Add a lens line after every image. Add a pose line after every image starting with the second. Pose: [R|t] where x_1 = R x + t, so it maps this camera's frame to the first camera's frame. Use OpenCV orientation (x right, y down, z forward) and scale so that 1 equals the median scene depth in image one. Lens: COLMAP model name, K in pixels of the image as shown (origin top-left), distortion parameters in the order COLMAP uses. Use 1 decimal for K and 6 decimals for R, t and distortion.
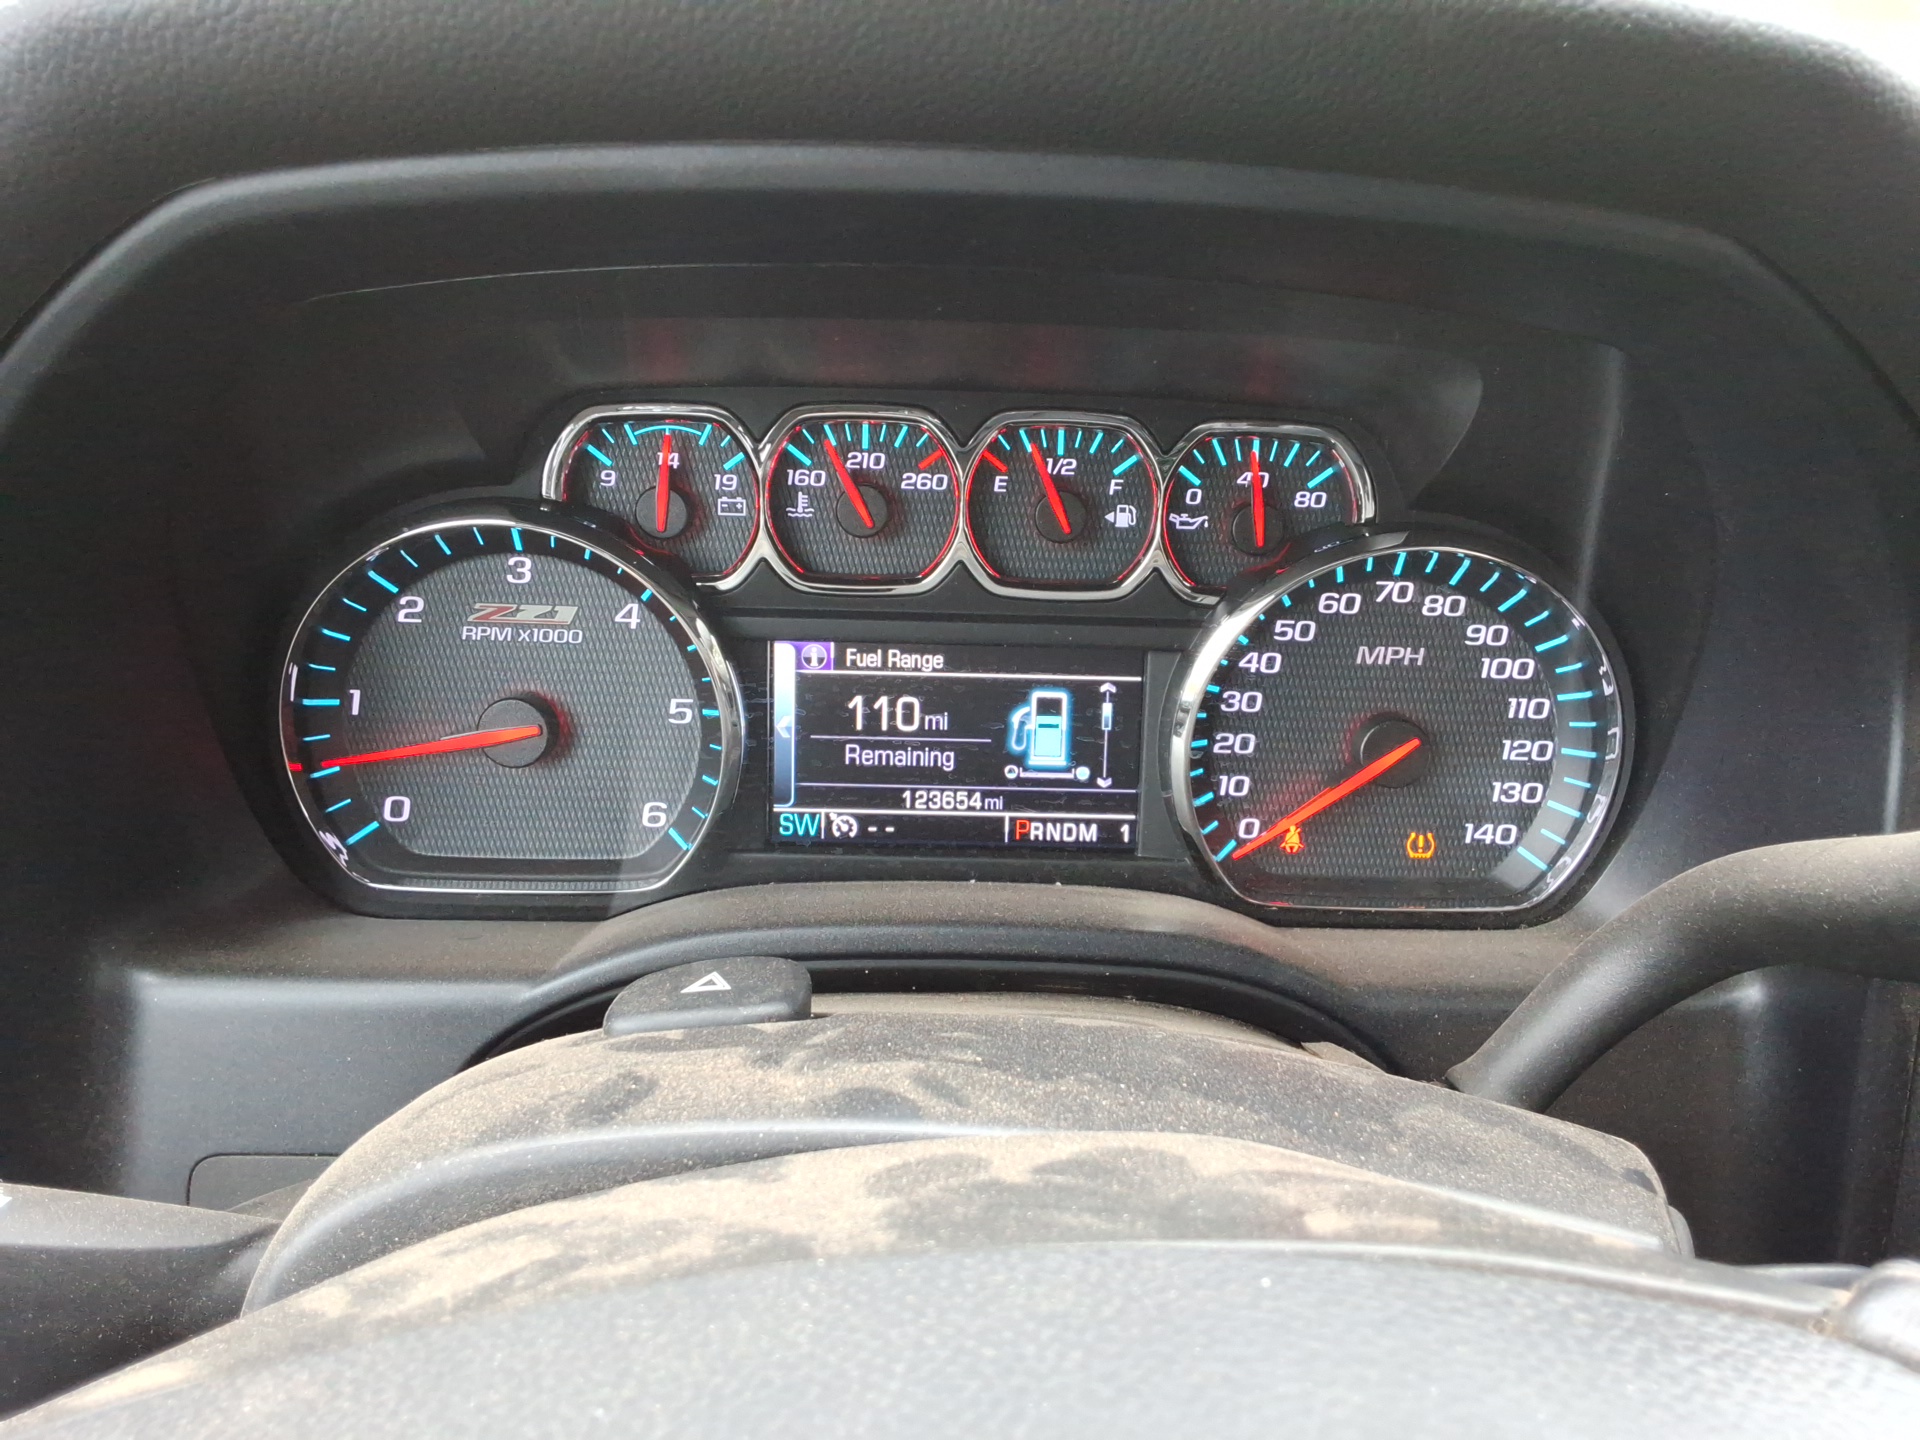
lens RADIAL K [[1541.1, 0, 980.5], [0, 1541.1, 671.2], [0, 0, 1]] dist [0.108464, -0.161660]
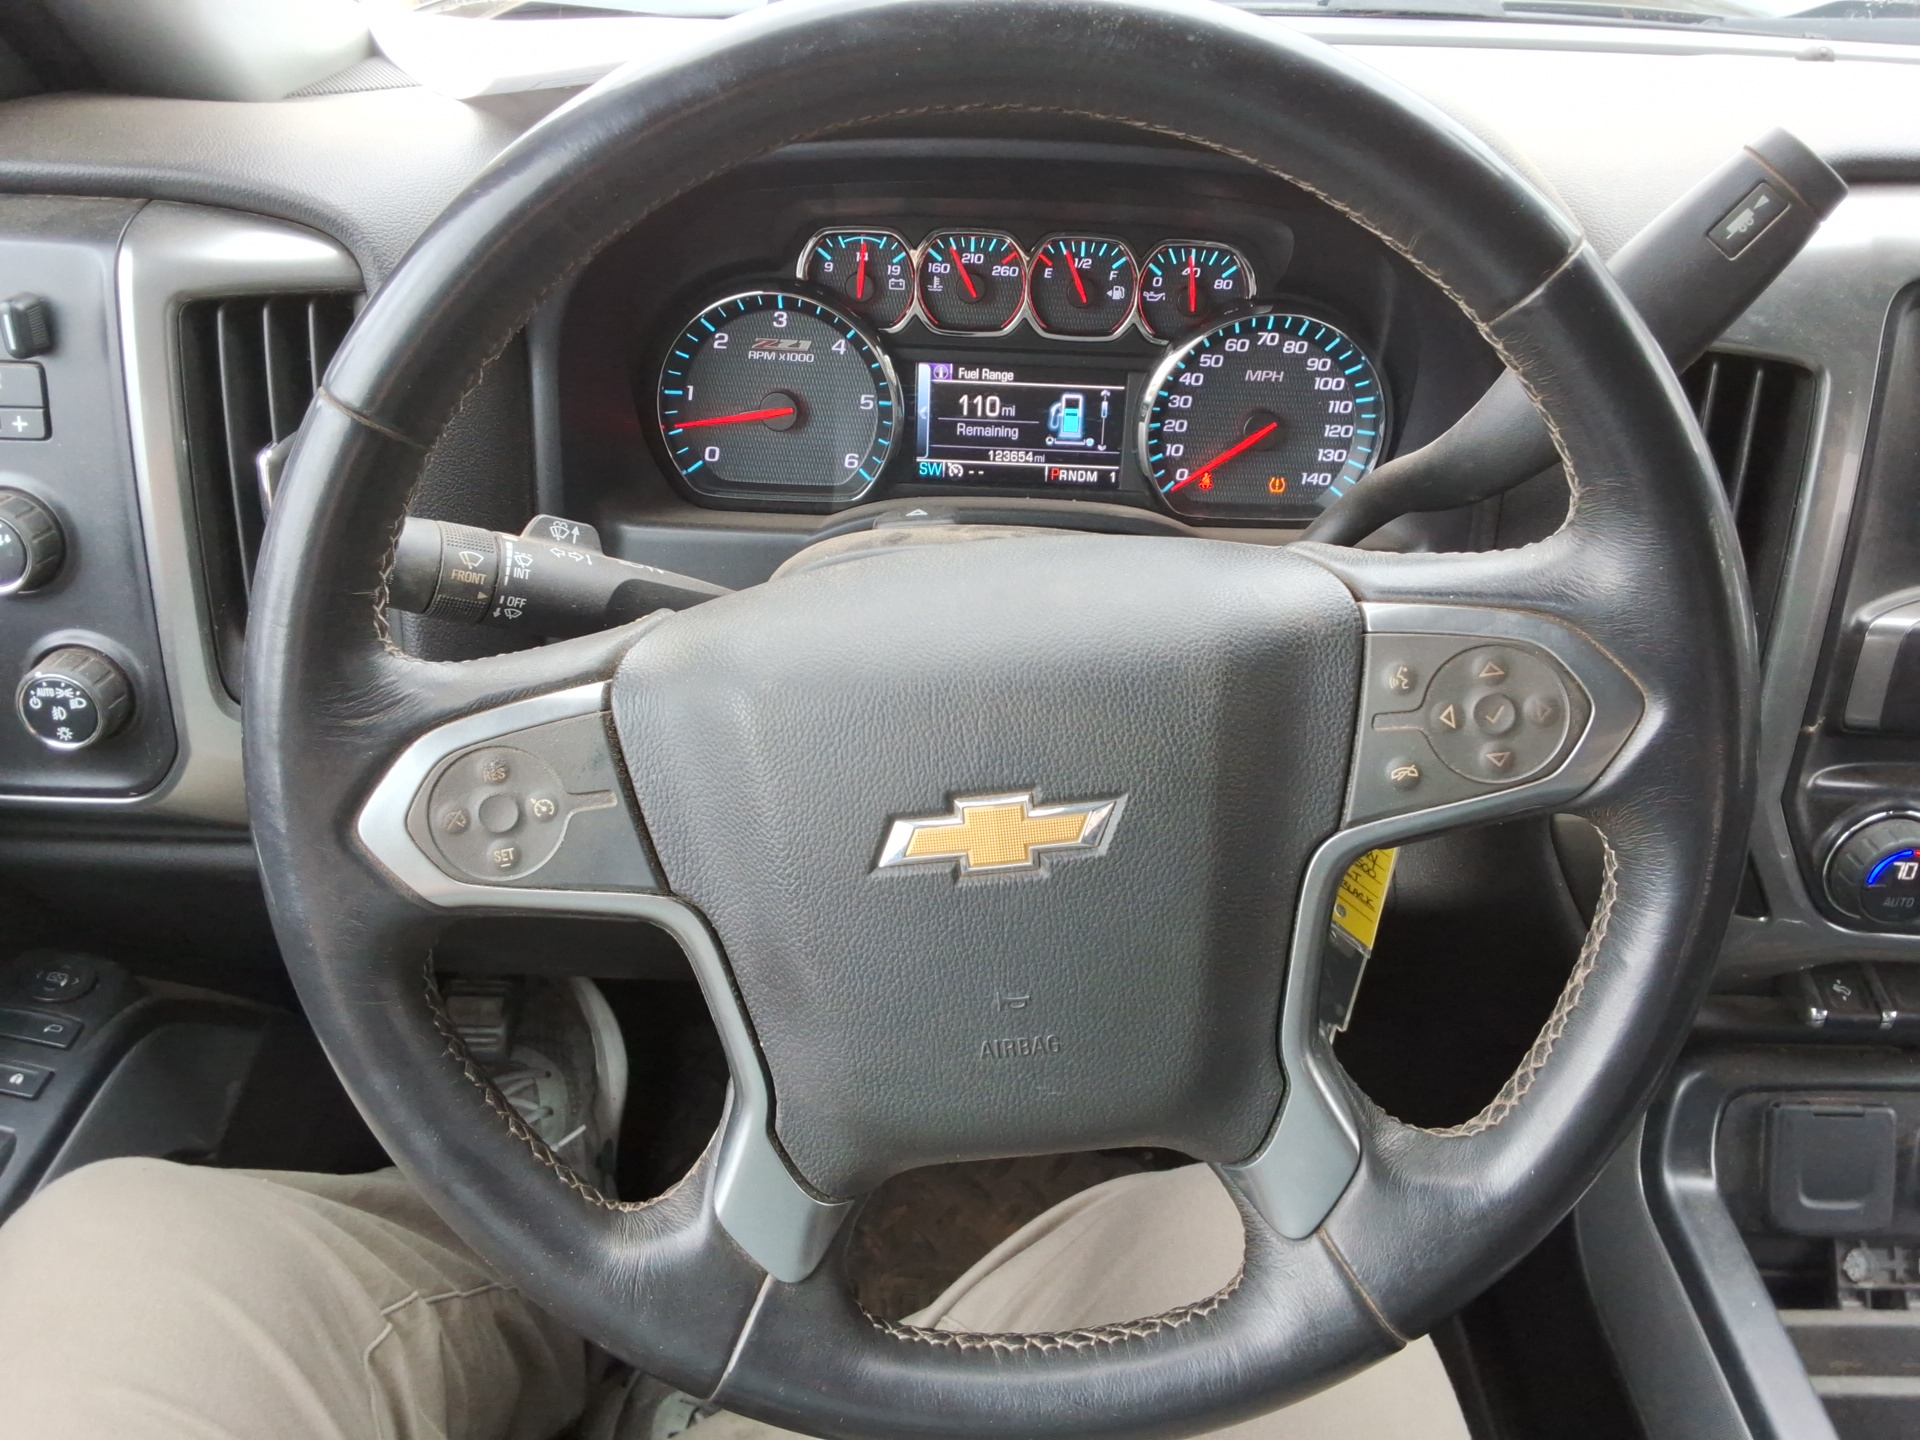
lens RADIAL K [[1541.1, 0, 975.4], [0, 1541.1, 702.2], [0, 0, 1]] dist [0.108464, -0.161660]
pose [[0.999671, 0.019238, -0.016984, -0.030313], [-0.015901, 0.983819, 0.178456, 0.045579], [0.020142, -0.178127, 0.983801, -0.826290]]
